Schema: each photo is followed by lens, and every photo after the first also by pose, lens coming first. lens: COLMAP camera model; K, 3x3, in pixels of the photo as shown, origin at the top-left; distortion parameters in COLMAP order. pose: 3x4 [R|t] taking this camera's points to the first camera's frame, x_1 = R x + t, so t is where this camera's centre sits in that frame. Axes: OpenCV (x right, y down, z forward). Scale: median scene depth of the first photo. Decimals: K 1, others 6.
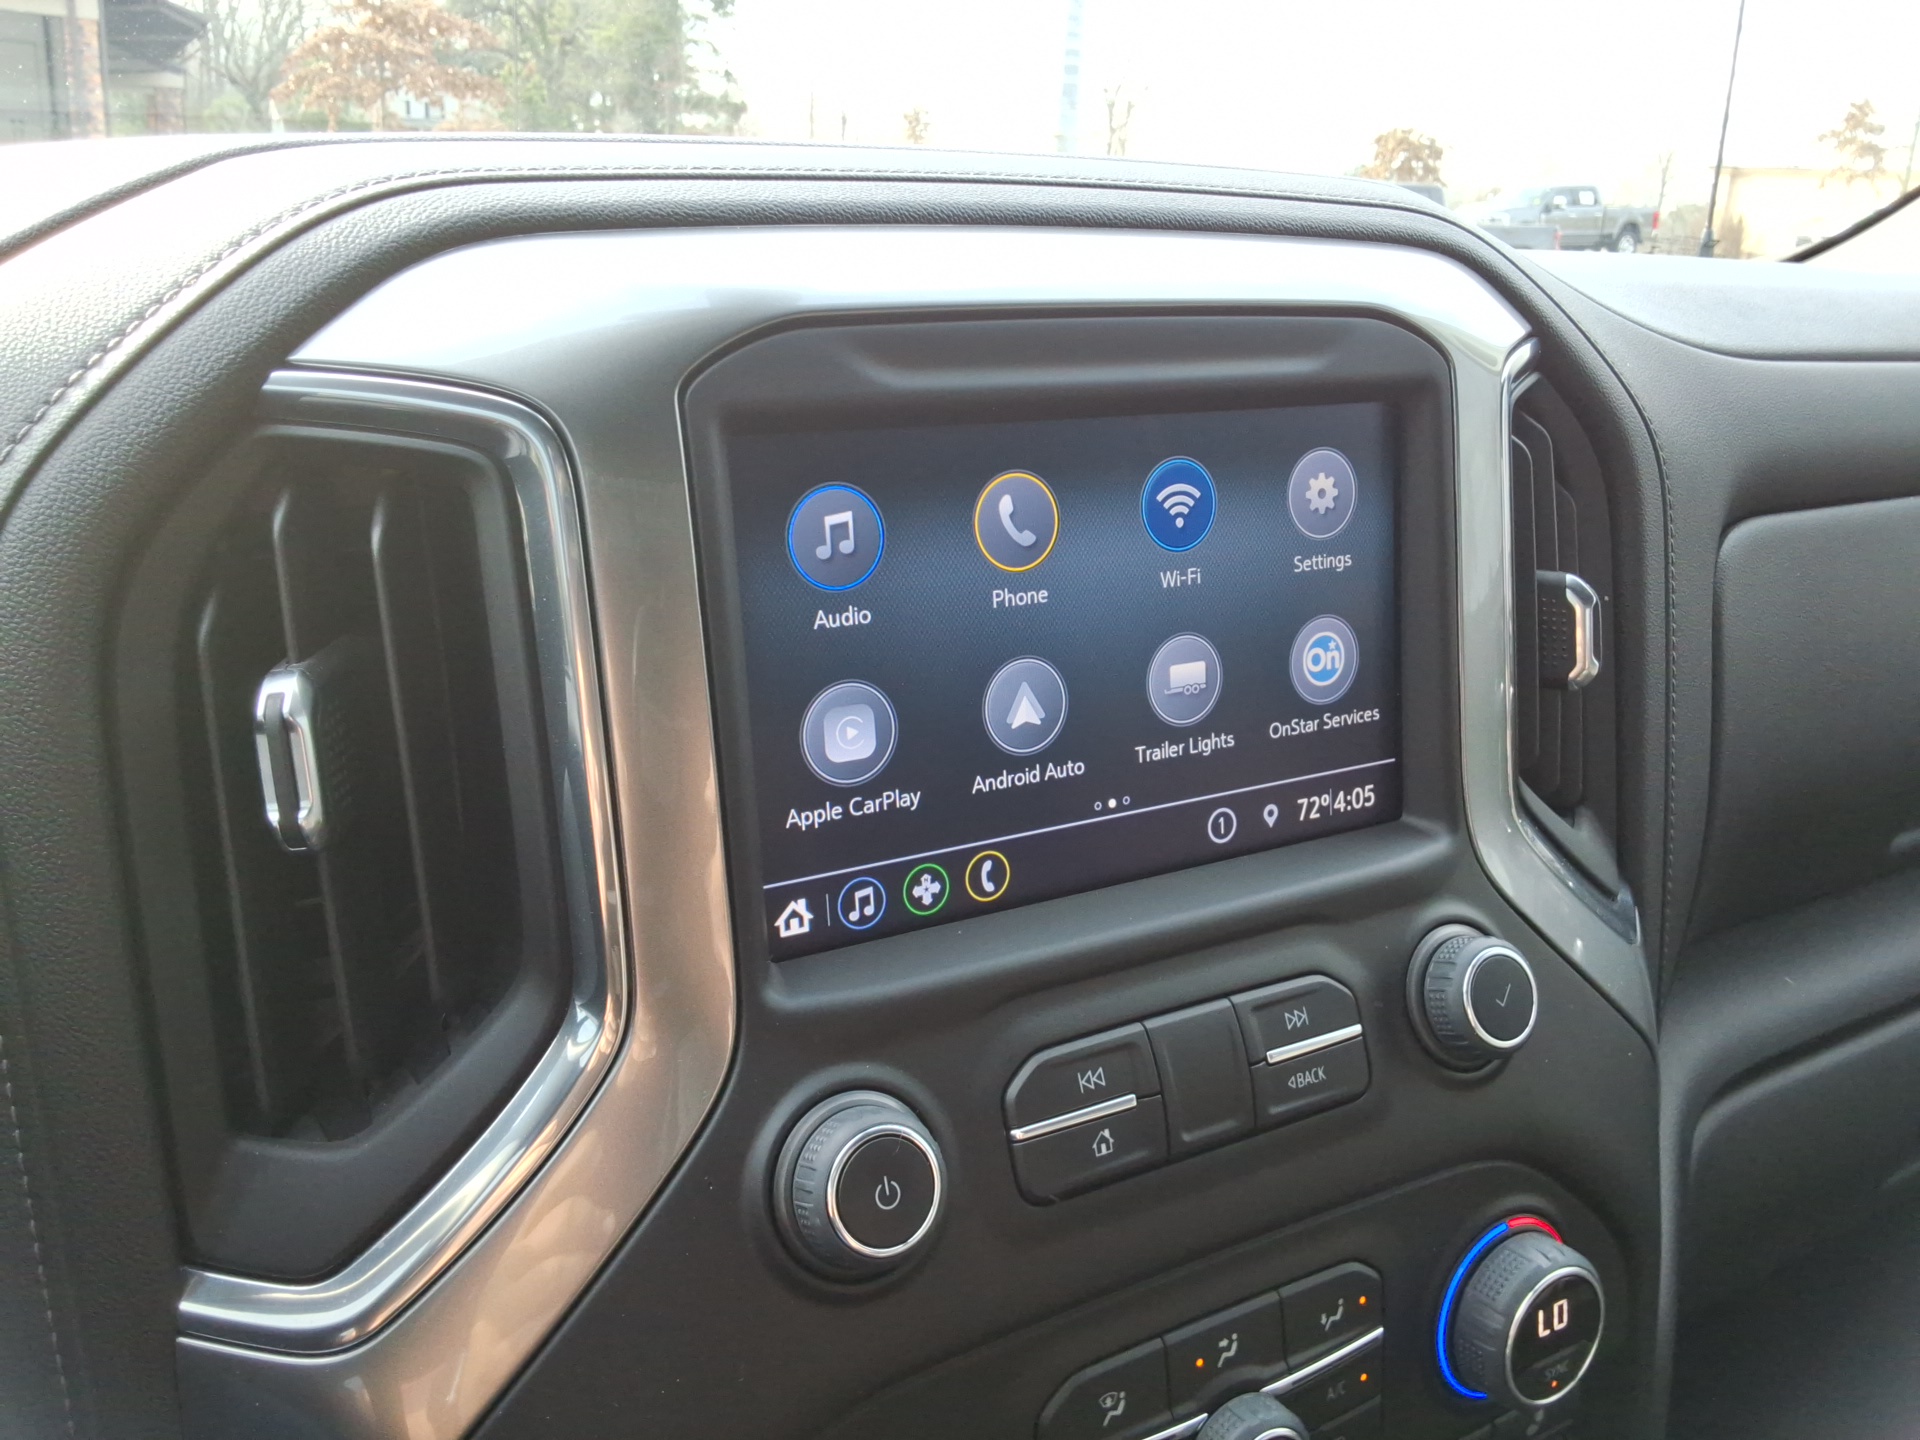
lens RADIAL K [[1541.4, 0, 956.5], [0, 1541.4, 705.2], [0, 0, 1]] dist [0.108673, -0.171235]
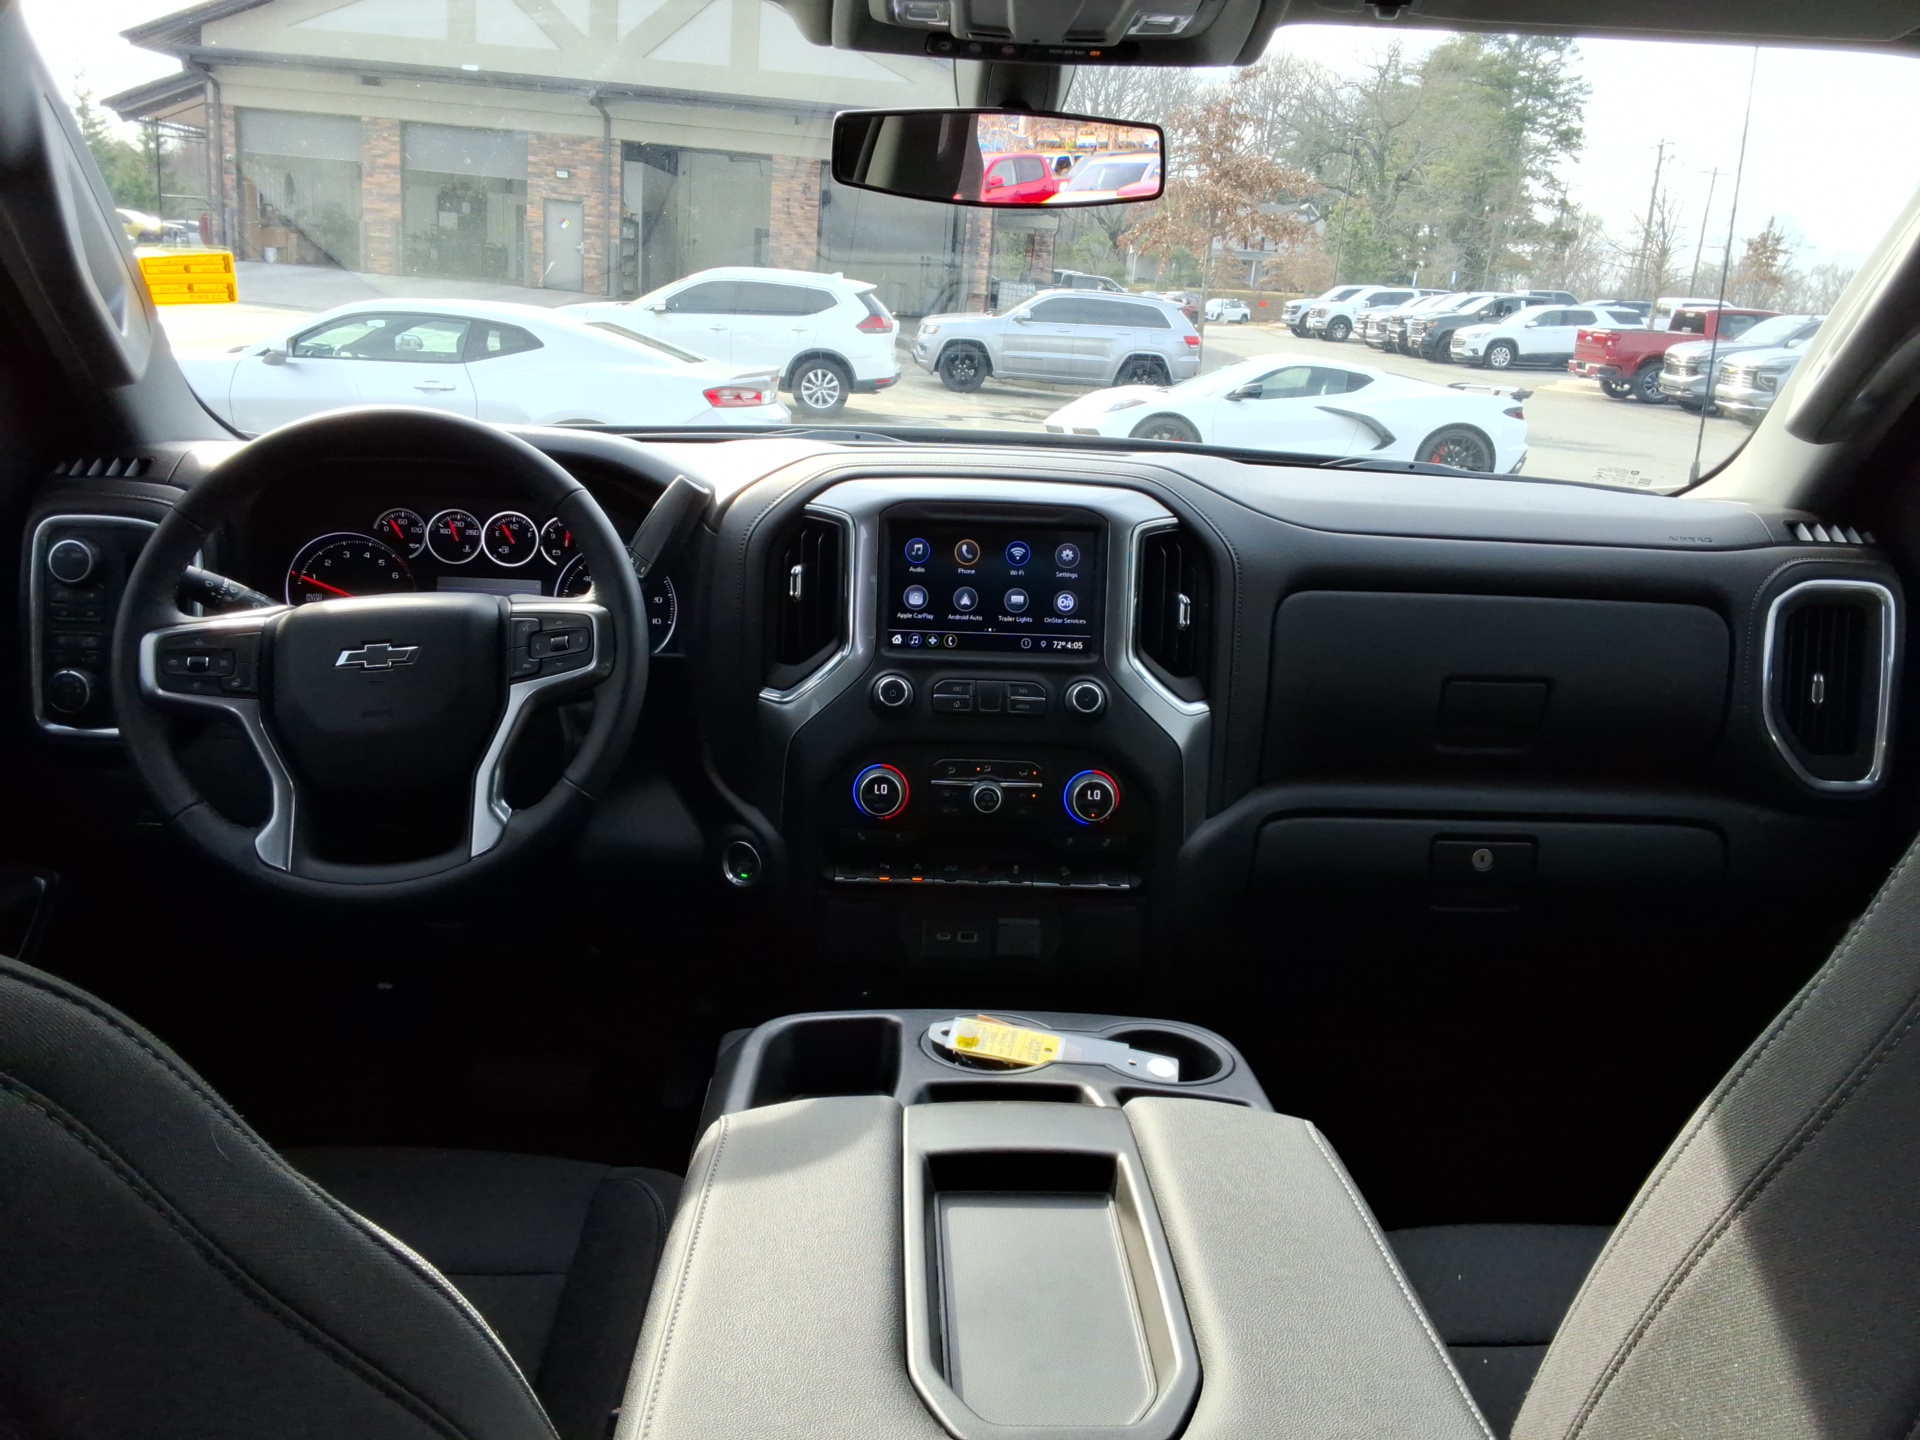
lens RADIAL K [[1541.4, 0, 989.2], [0, 1541.4, 680.6], [0, 0, 1]] dist [0.108673, -0.171235]
pose [[0.888648, 0.120440, -0.442492, 1.787347], [-0.158777, 0.986023, -0.050487, 0.378072], [0.430226, 0.115123, 0.895350, -2.369882]]
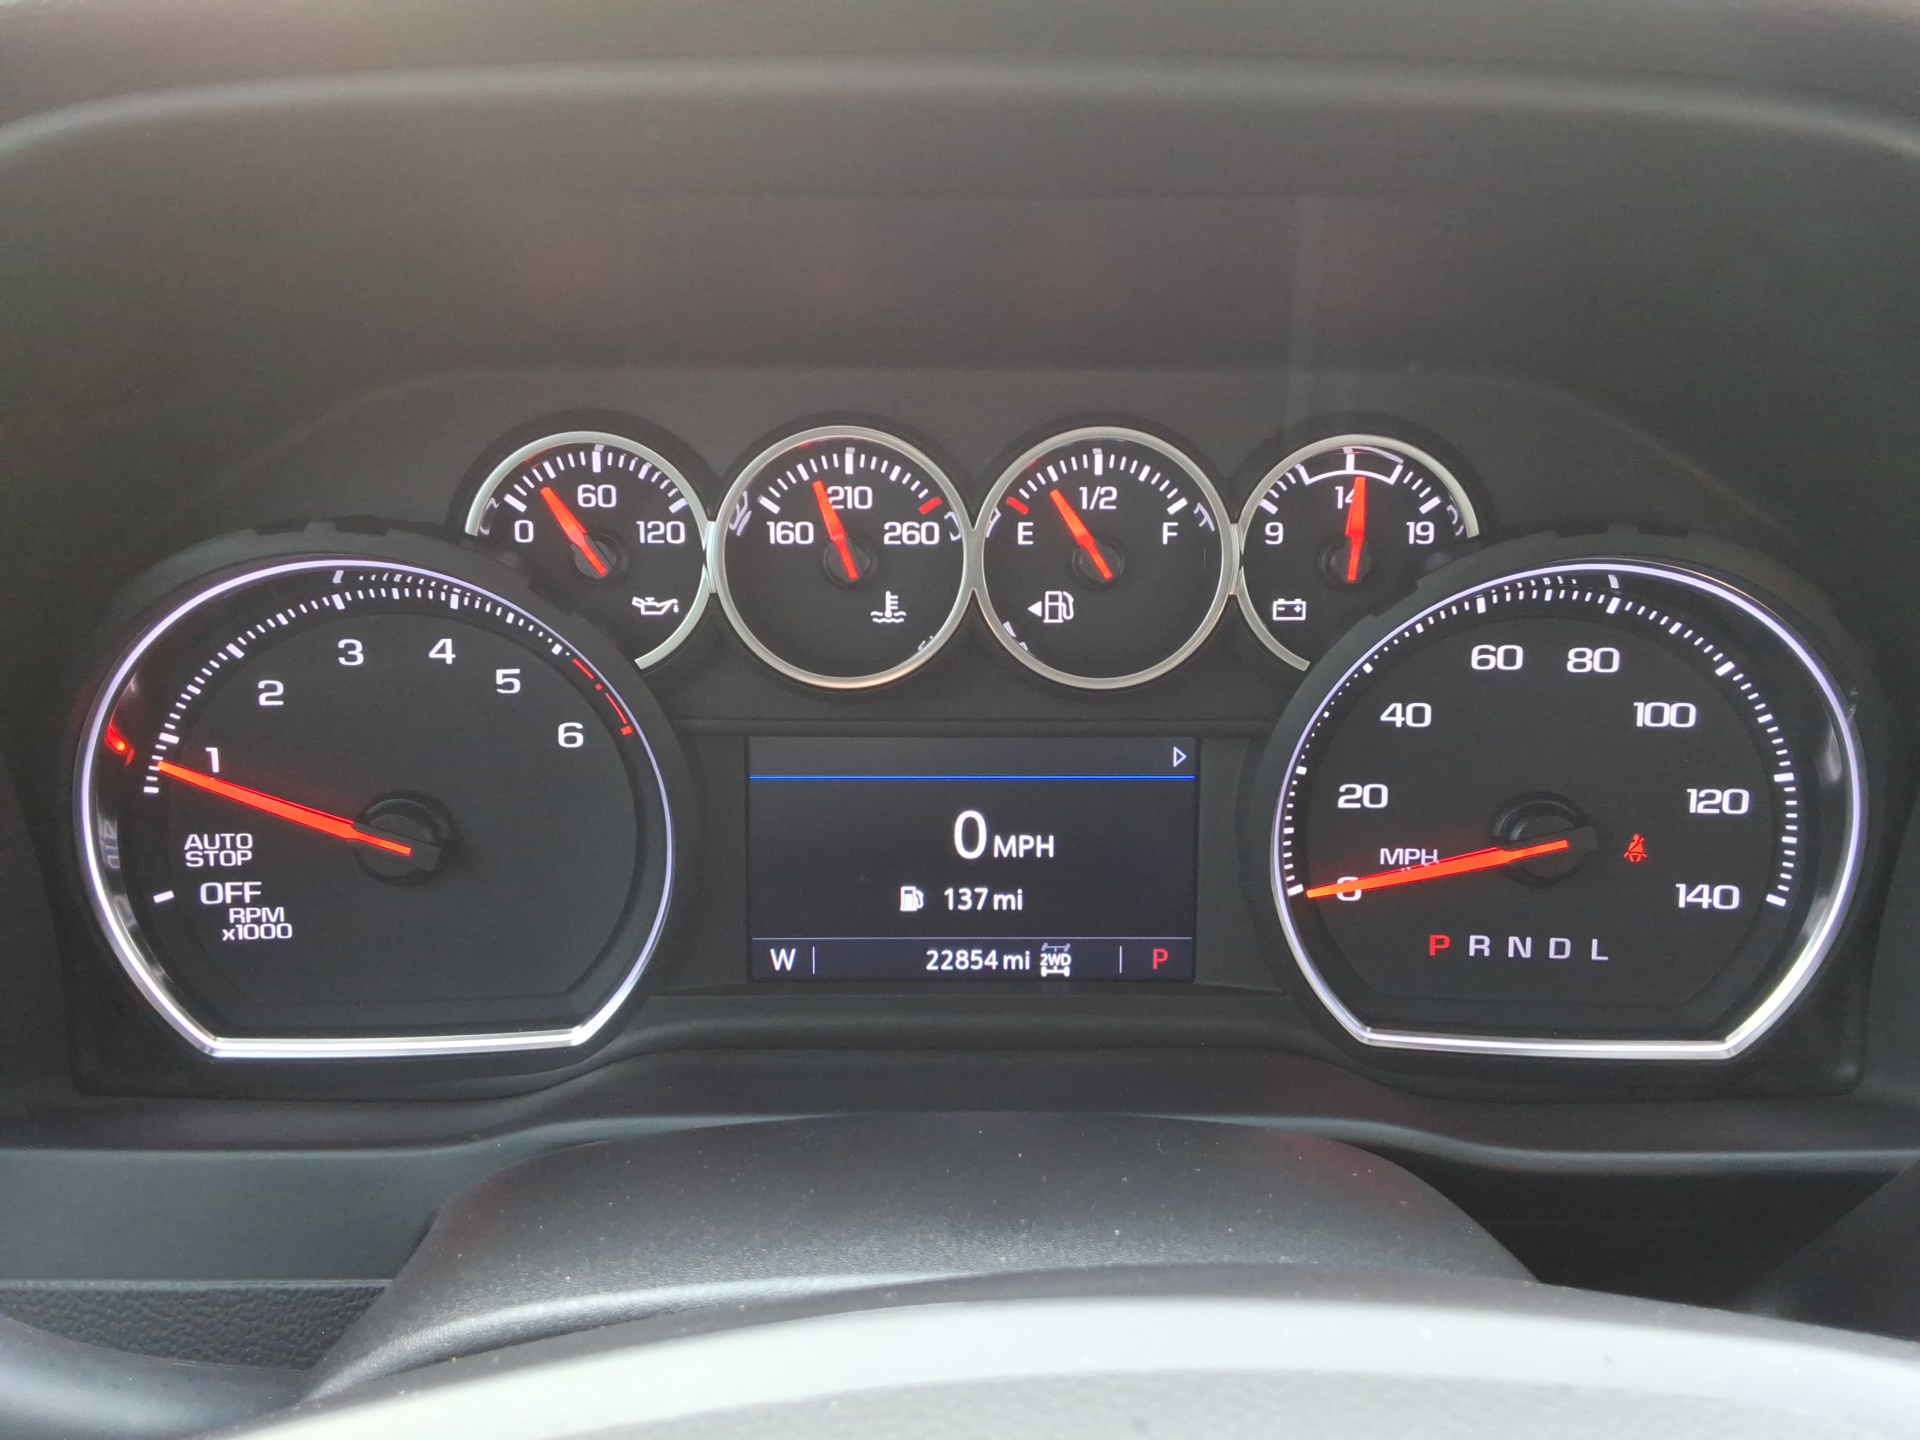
lens RADIAL K [[1541.4, 0, 972.0], [0, 1541.4, 679.5], [0, 0, 1]] dist [0.108673, -0.171235]
pose [[0.868393, 0.122524, -0.480501, -0.785026], [-0.129460, 0.991406, 0.018832, 0.068680], [0.478679, 0.045852, 0.876792, -0.109686]]
